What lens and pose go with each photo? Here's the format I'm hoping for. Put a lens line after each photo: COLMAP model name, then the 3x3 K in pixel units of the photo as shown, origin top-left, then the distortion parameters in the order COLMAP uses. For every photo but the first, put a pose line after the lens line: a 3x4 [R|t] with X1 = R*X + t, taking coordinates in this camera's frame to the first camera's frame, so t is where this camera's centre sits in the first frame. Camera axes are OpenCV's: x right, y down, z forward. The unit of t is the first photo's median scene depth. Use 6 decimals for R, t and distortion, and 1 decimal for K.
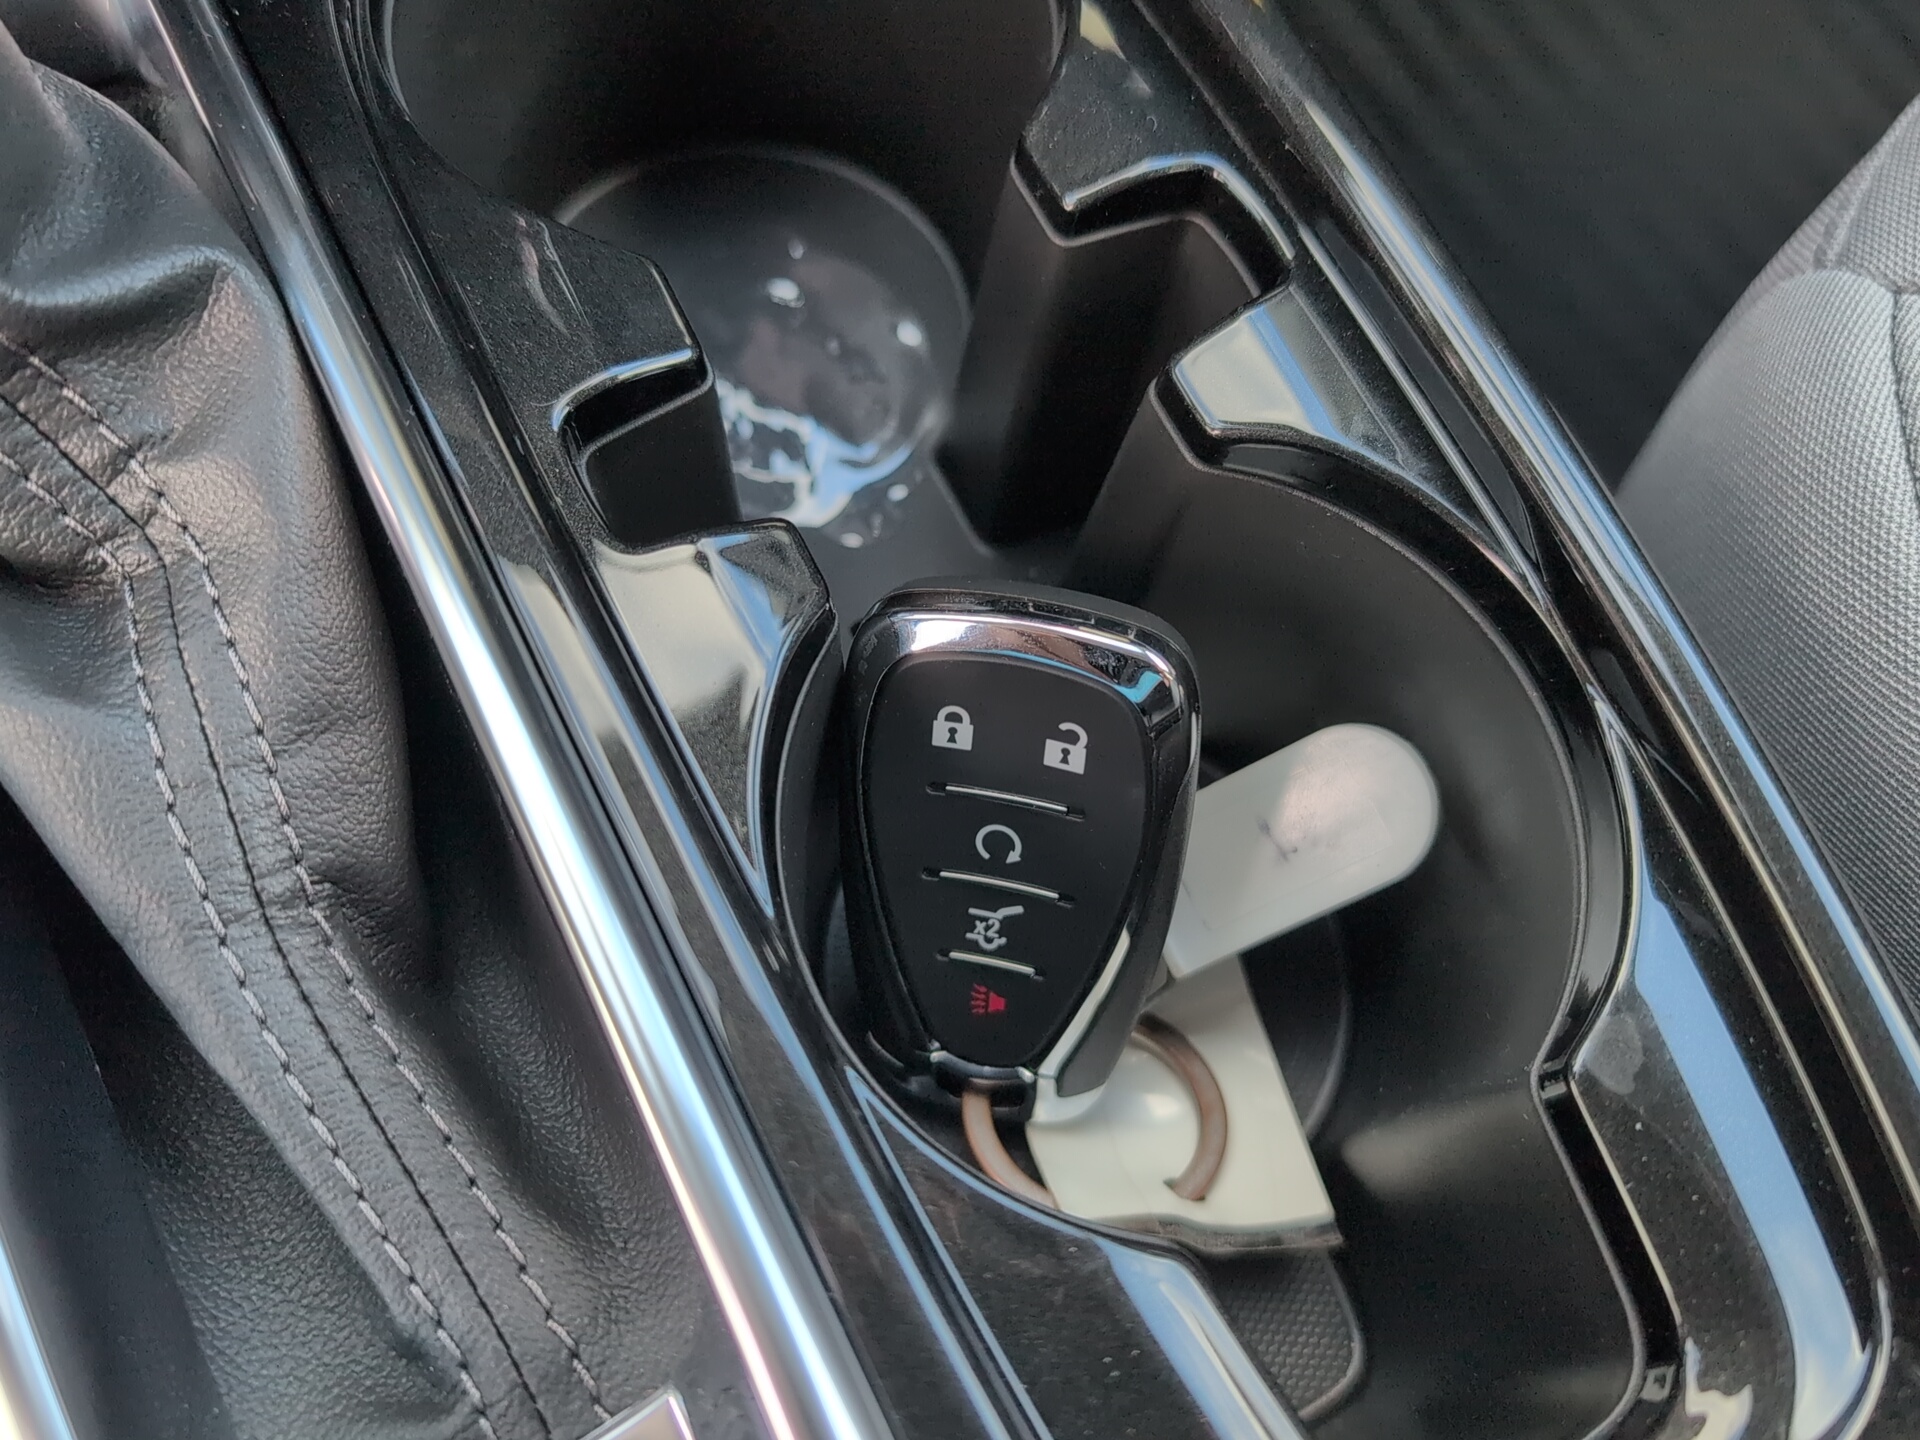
lens RADIAL K [[1629.2, 0, 960.0], [0, 1629.2, 720.0], [0, 0, 1]] dist [-0.006149, -0.008066]
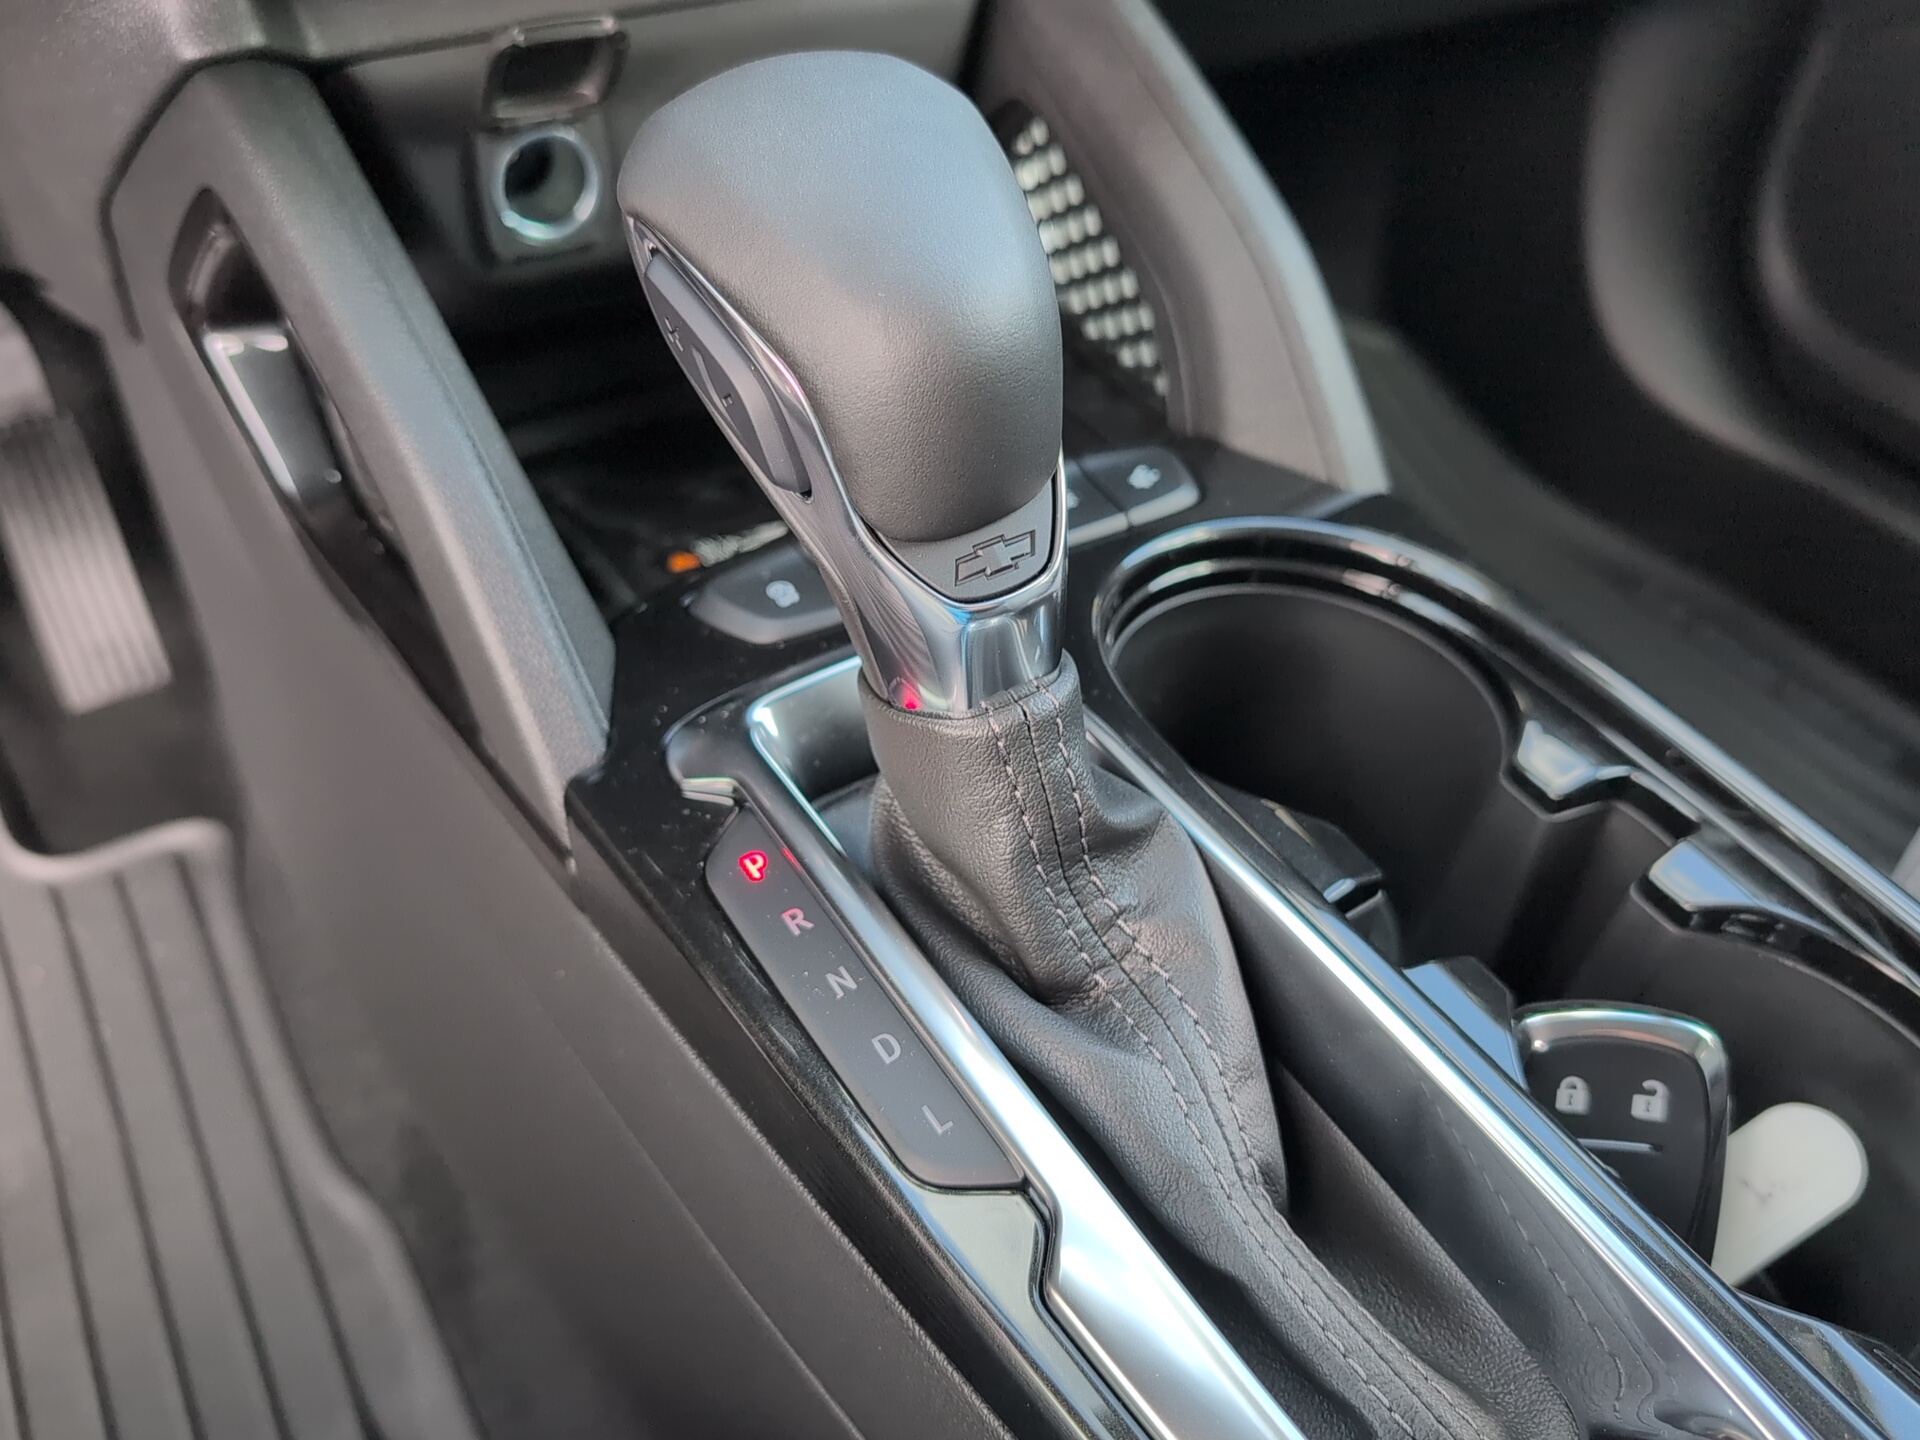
lens RADIAL K [[1629.2, 0, 960.0], [0, 1629.2, 720.0], [0, 0, 1]] dist [-0.006149, -0.008066]
pose [[0.994426, -0.016143, 0.104189, -0.832261], [0.065266, 0.870362, -0.488067, 0.464203], [-0.082803, 0.492147, 0.866565, -0.538740]]
